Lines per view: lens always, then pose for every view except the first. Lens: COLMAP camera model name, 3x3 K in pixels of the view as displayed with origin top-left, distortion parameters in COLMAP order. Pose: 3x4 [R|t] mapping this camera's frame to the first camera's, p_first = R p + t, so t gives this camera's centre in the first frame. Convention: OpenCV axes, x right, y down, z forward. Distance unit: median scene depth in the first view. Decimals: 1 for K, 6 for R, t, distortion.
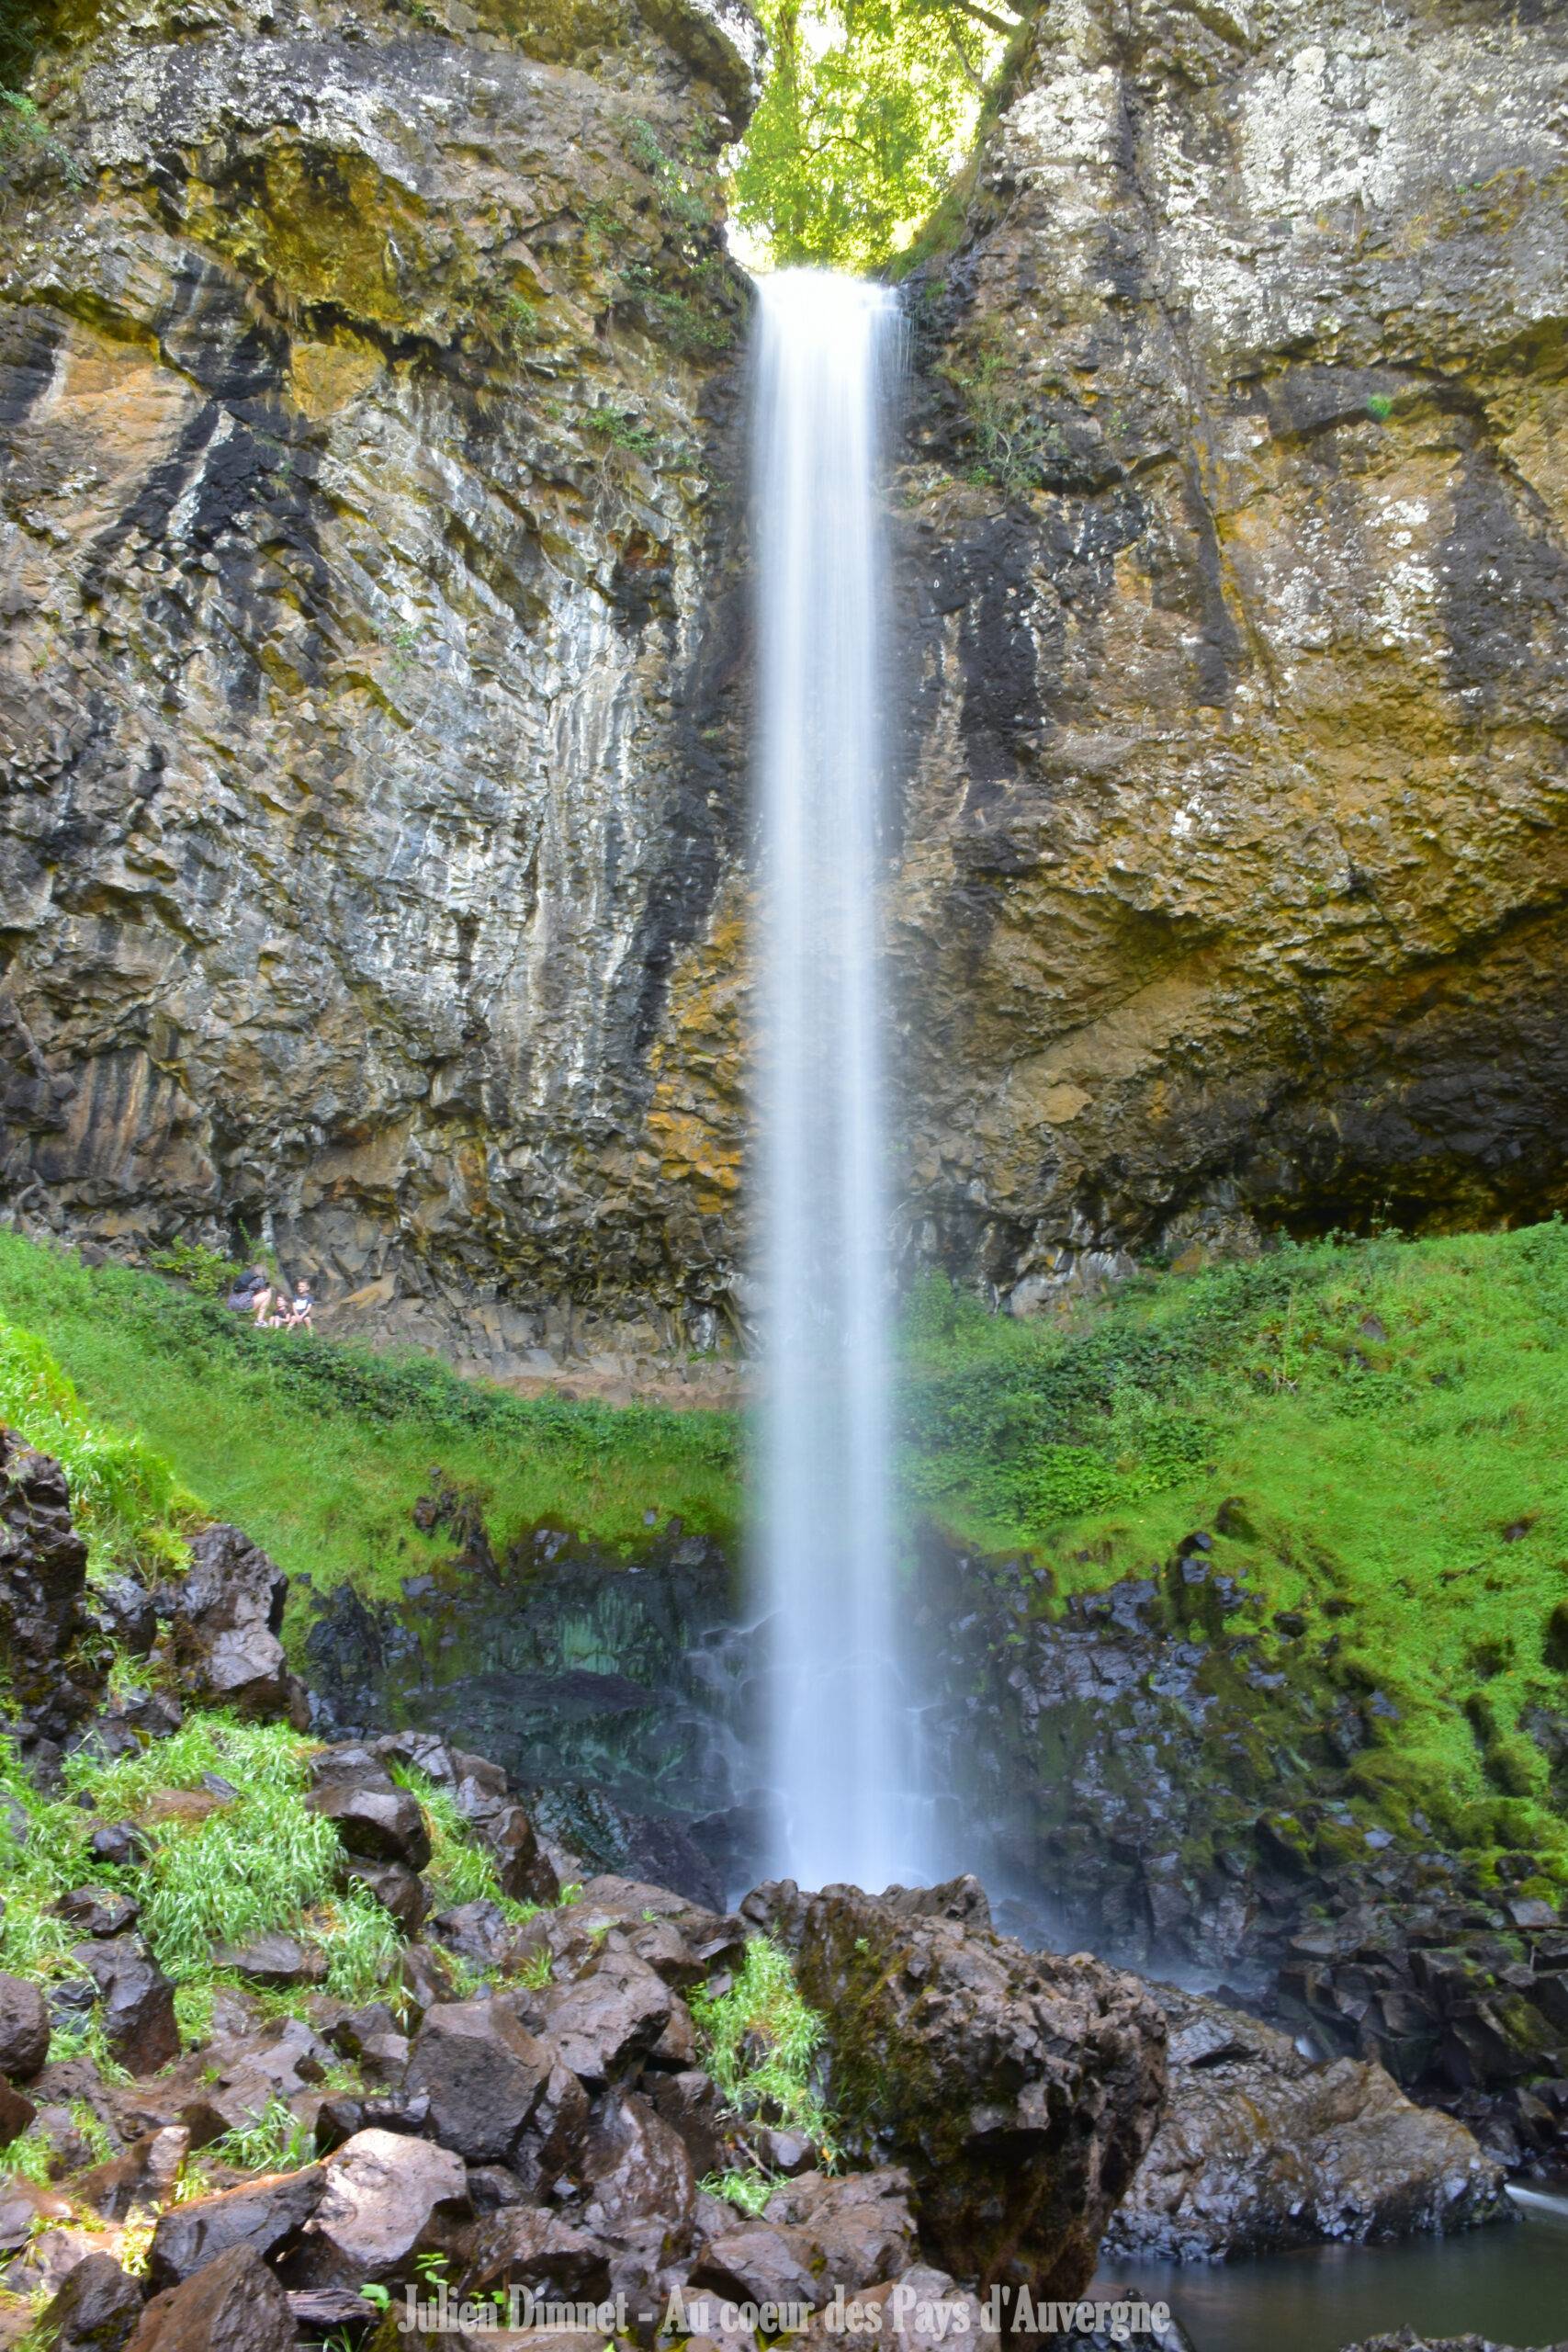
lens RADIAL K [[1887.8, 0, 773.8], [0, 1887.8, 1219.8], [0, 0, 1]] dist [-0.141177, 0.168590]
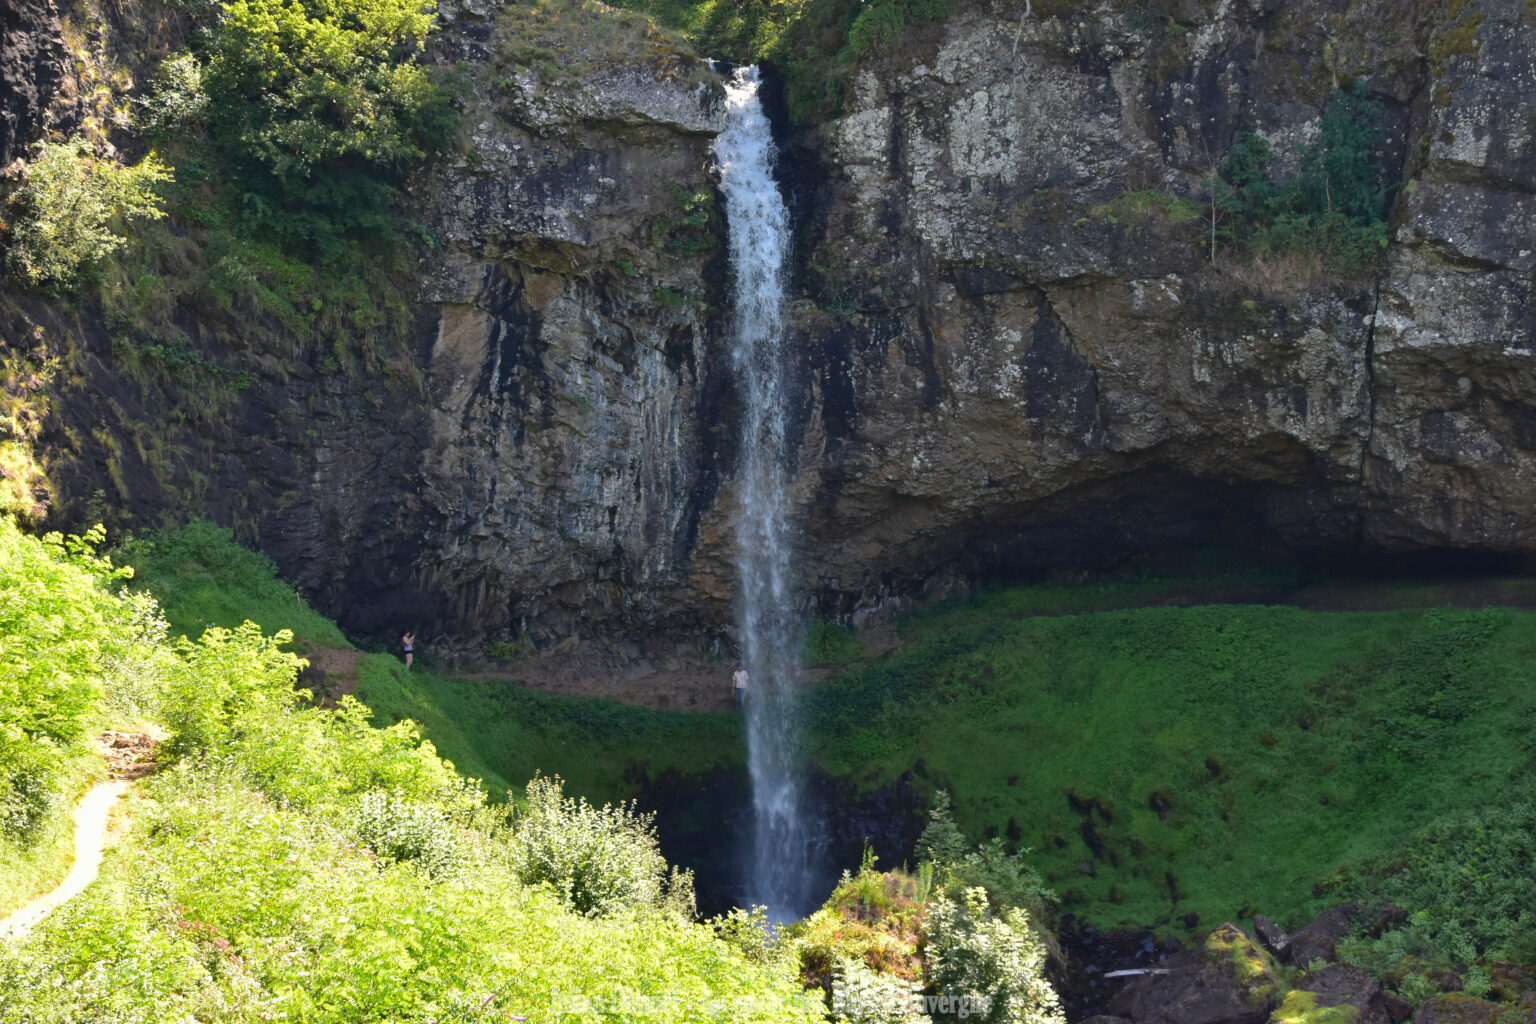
lens RADIAL K [[3325.5, 0, 768.0], [0, 3325.5, 512.0], [0, 0, 1]] dist [0.492786, 0.345559]
pose [[0.998784, -0.038107, 0.031289, -0.099665], [0.025711, 0.943990, 0.328972, -1.513964], [-0.042073, -0.327767, 0.943821, -2.926164]]
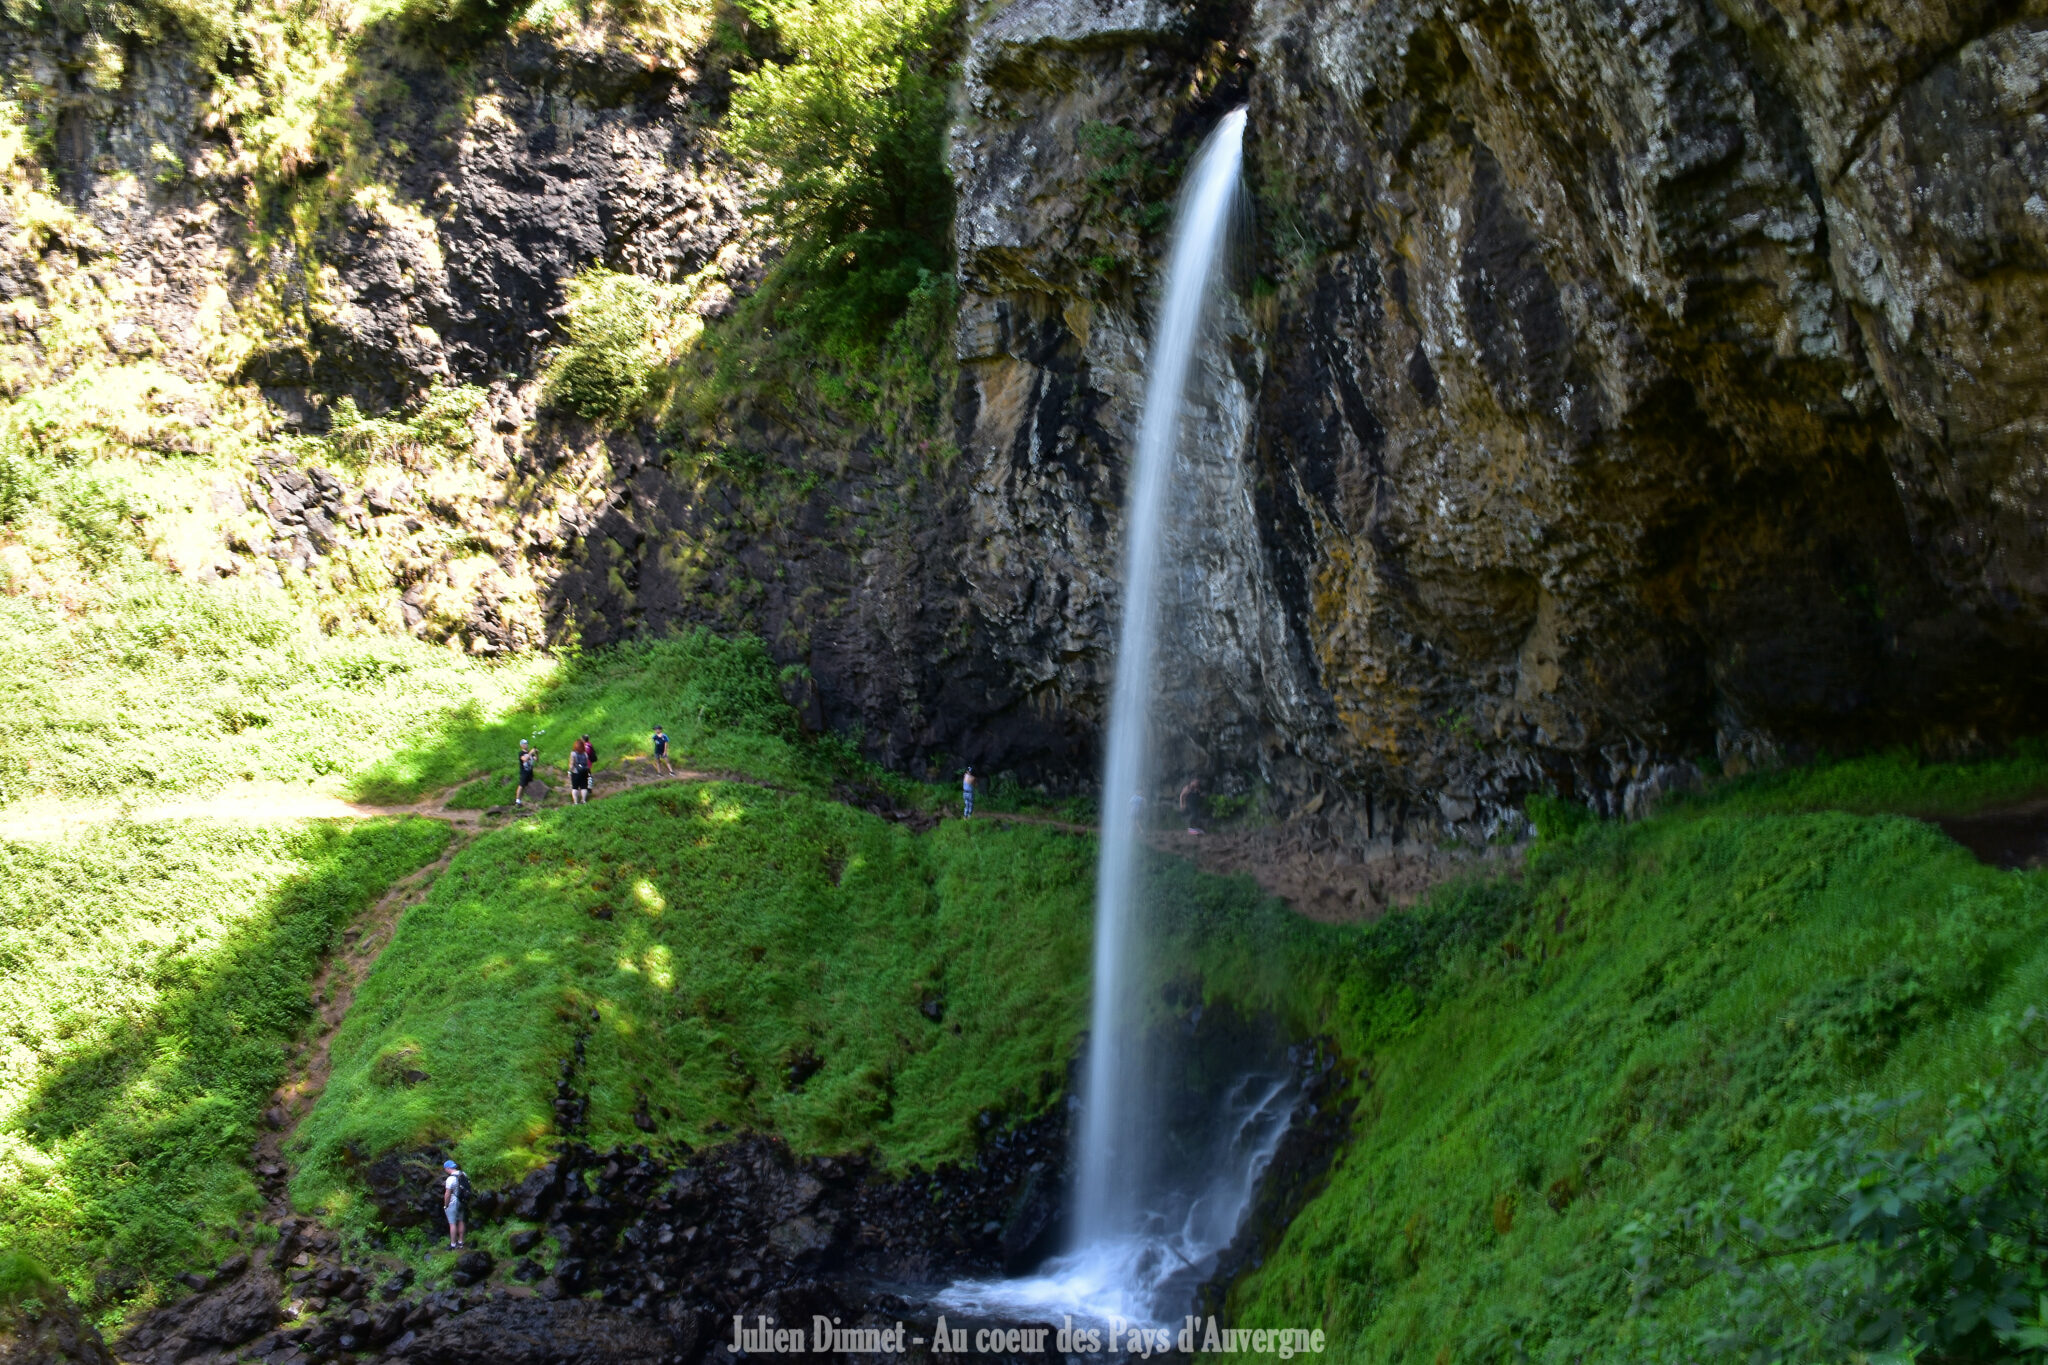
lens RADIAL K [[1644.0, 0, 1024.0], [0, 1644.0, 682.5], [0, 0, 1]] dist [-0.141177, 0.168590]
pose [[0.327422, -0.034053, -0.944264, 1.133586], [0.301557, 0.950855, 0.070274, -0.256489], [0.895465, -0.307759, 0.321600, 0.355654]]
